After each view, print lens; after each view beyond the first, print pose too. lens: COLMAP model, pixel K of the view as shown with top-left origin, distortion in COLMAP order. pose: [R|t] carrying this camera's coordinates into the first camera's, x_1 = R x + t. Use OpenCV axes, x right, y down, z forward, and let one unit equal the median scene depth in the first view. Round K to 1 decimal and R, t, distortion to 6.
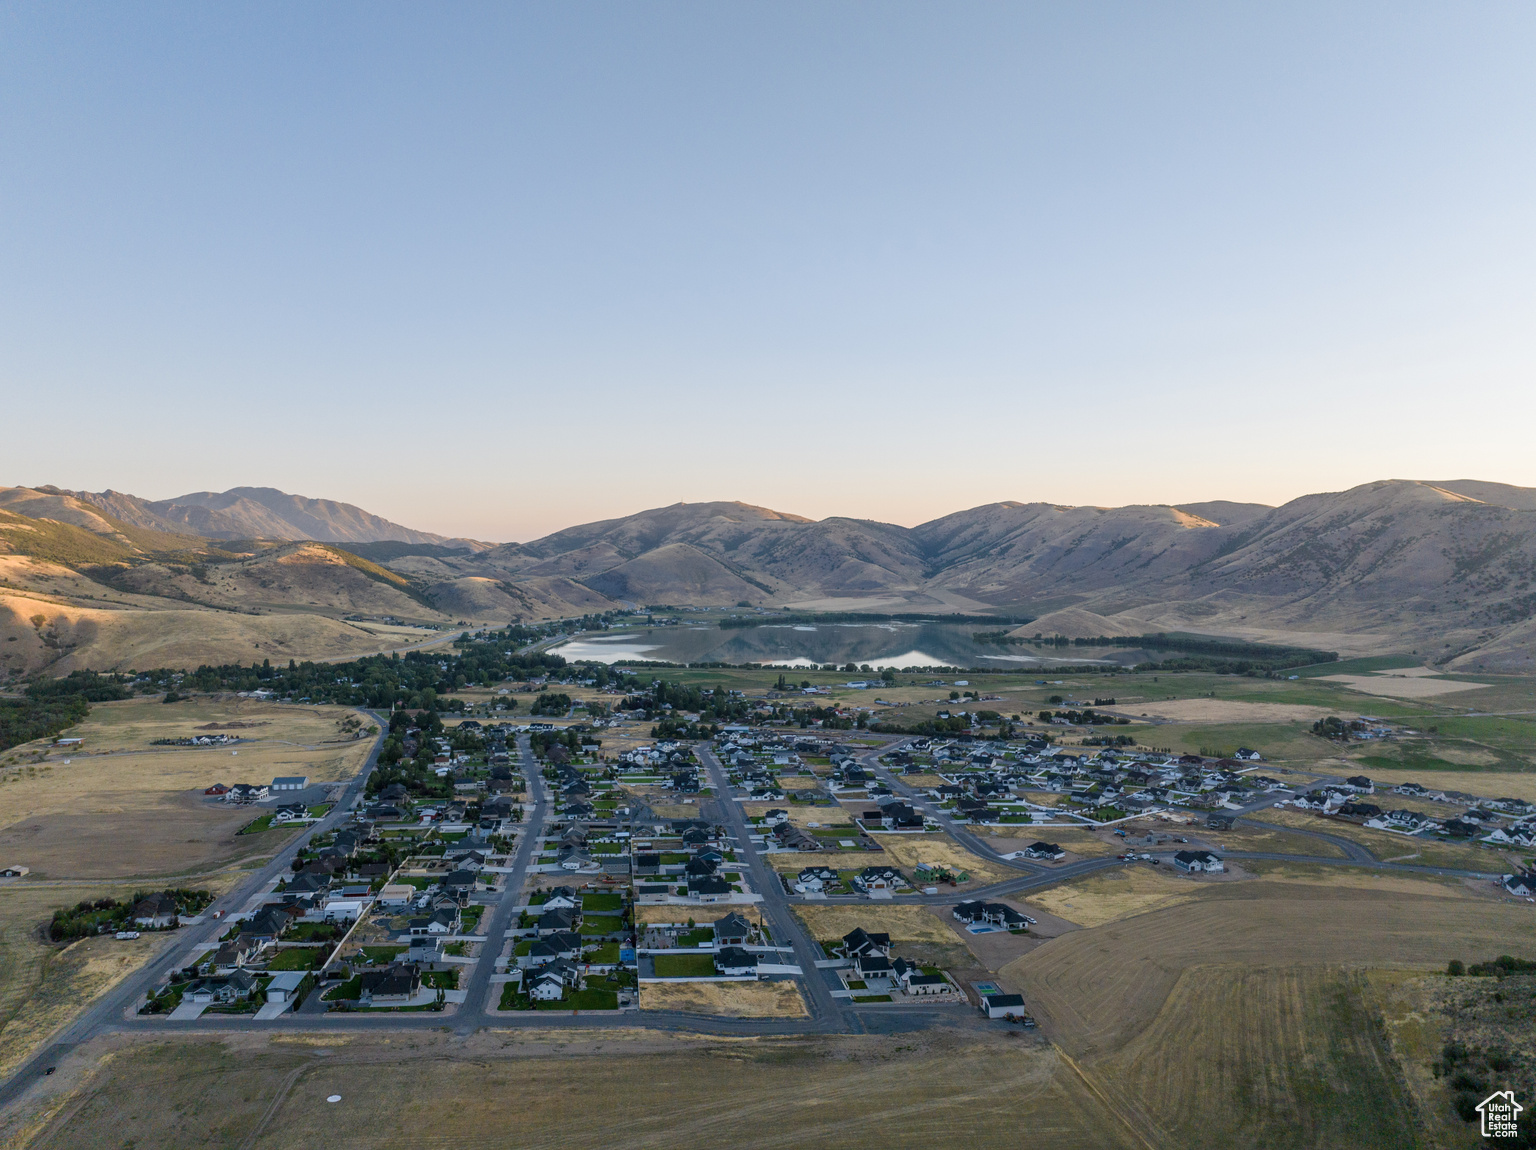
lens RADIAL K [[1077.7, 0, 771.4], [0, 1077.7, 571.7], [0, 0, 1]] dist [-0.041229, 0.010977]
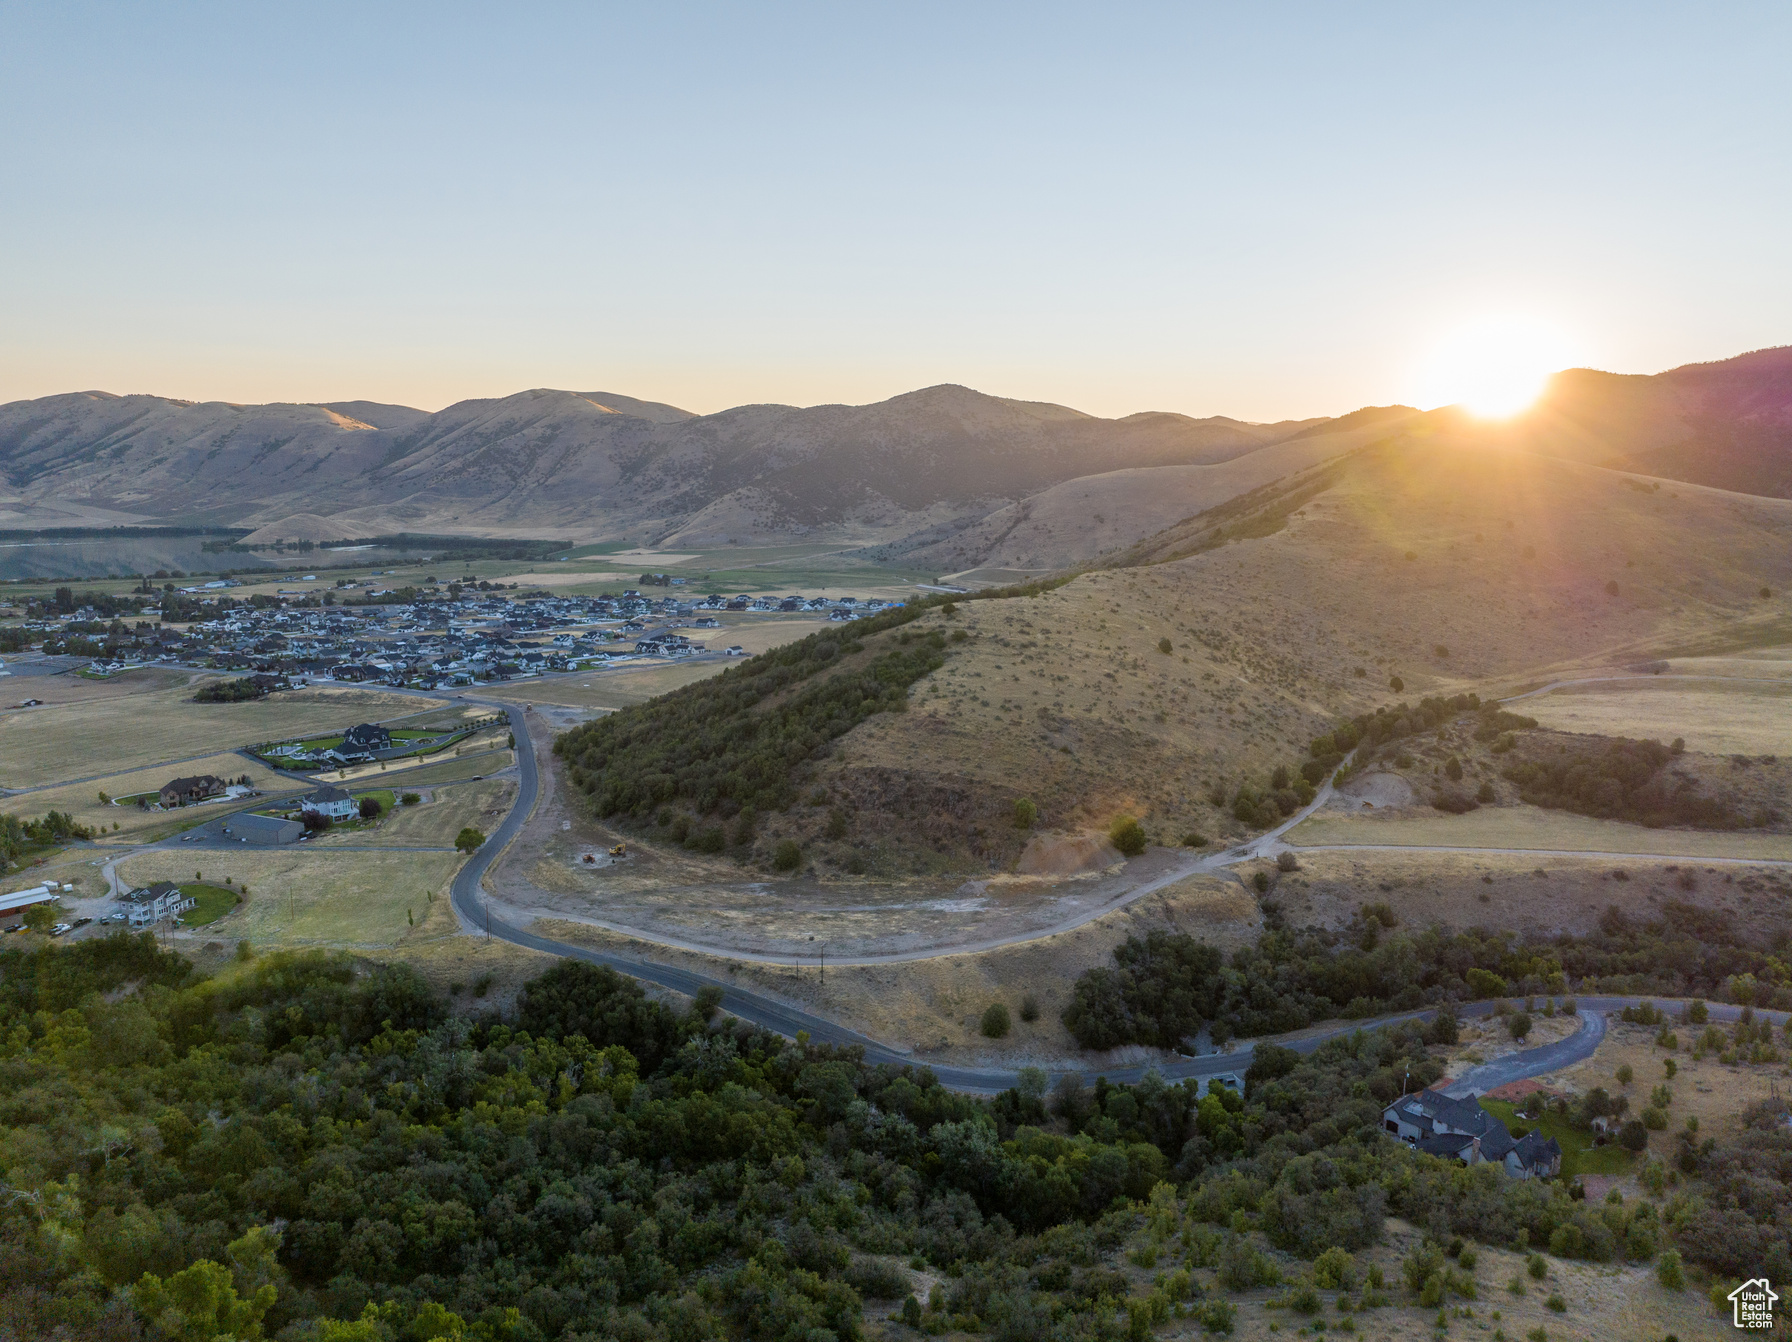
lens RADIAL K [[1257.3, 0, 890.7], [0, 1257.3, 670.0], [0, 0, 1]] dist [-0.041229, 0.010977]
pose [[0.651512, -0.115247, 0.749833, -0.165375], [0.001022, 0.988526, 0.151045, 0.003228], [-0.758637, -0.097642, 0.644155, -0.105731]]
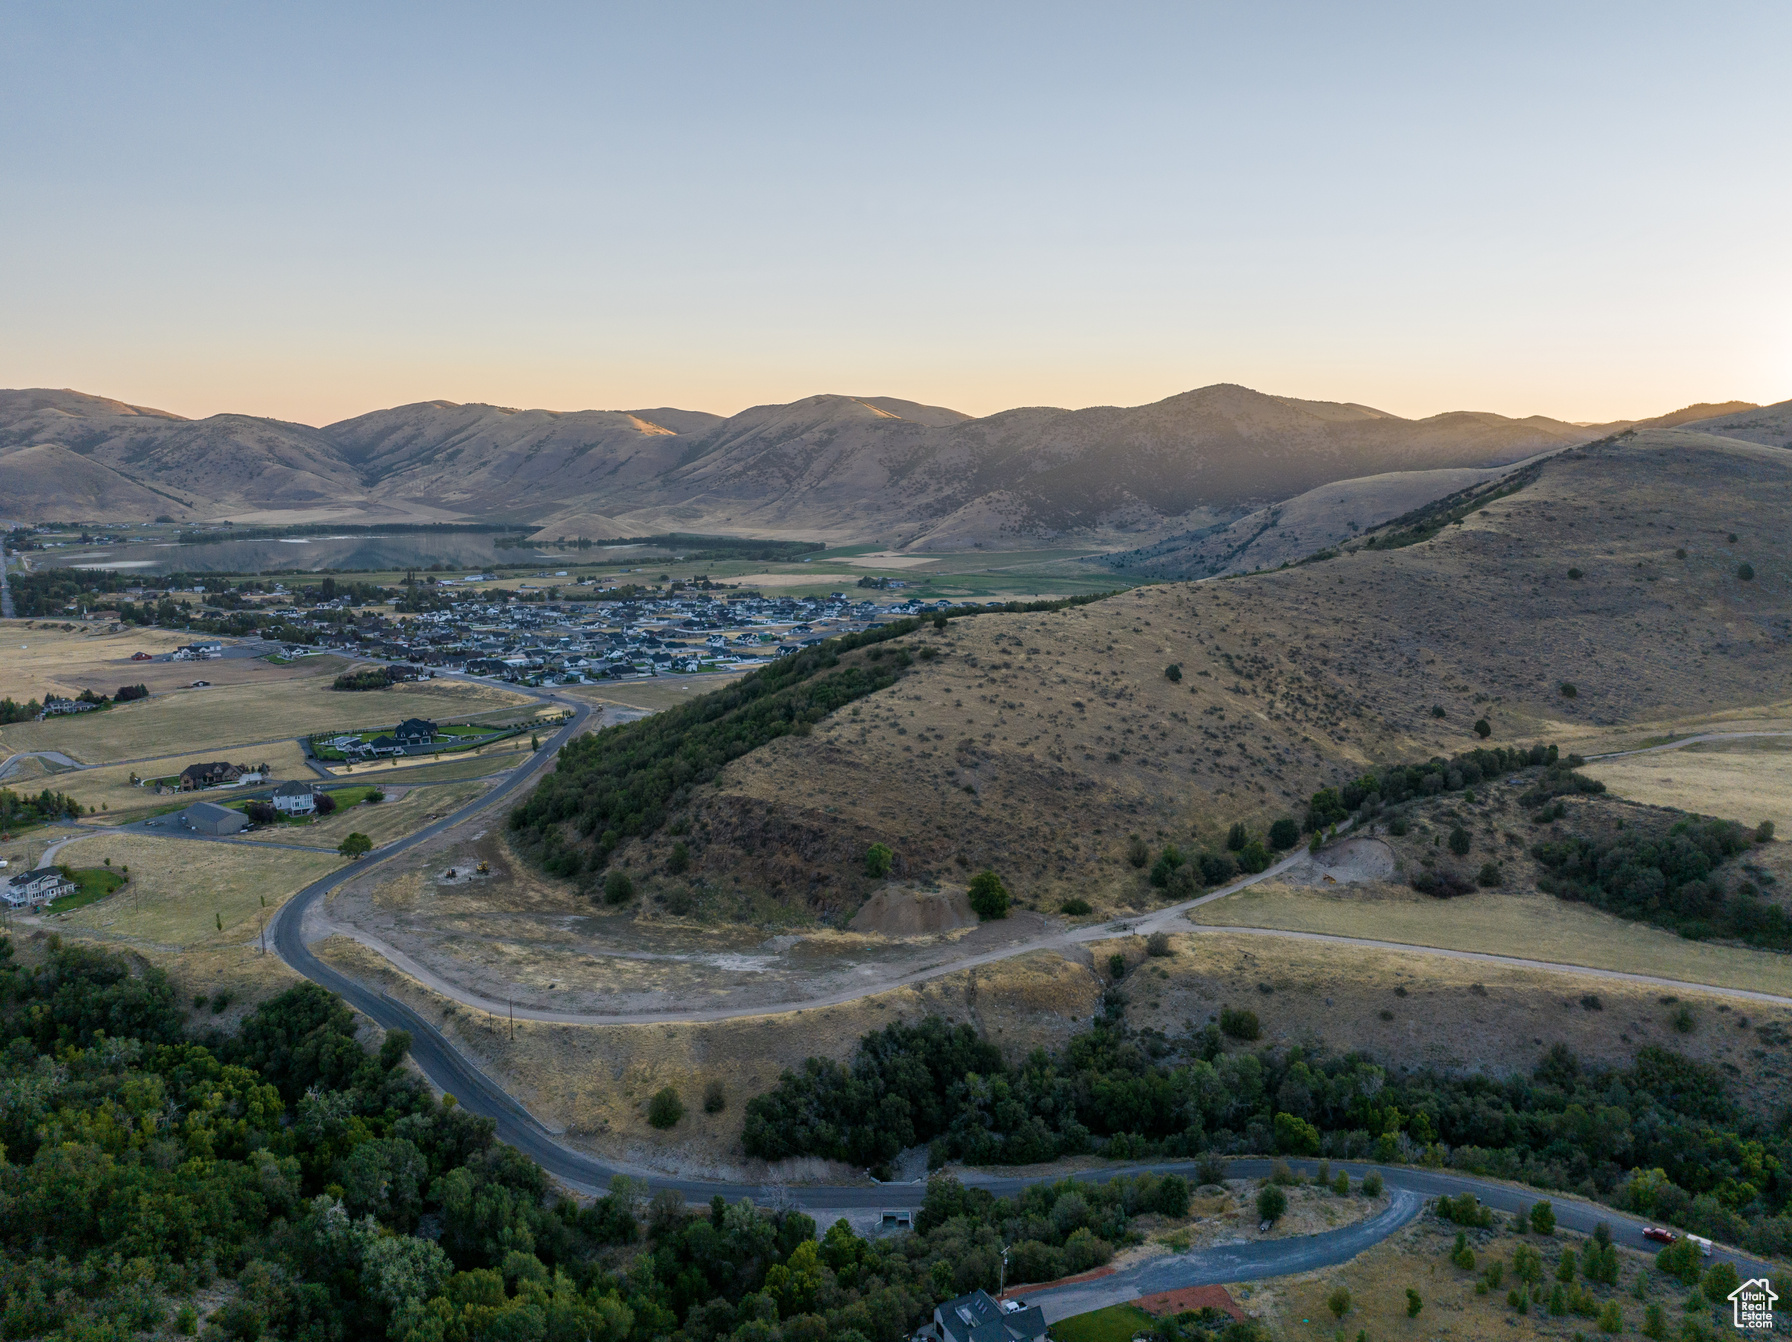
lens RADIAL K [[1257.3, 0, 894.3], [0, 1257.3, 667.5], [0, 0, 1]] dist [-0.041229, 0.010977]
pose [[0.814055, -0.084589, 0.574595, -0.130726], [-0.000234, 0.989289, 0.145970, 0.003557], [-0.580788, -0.118962, 0.805315, -0.121089]]
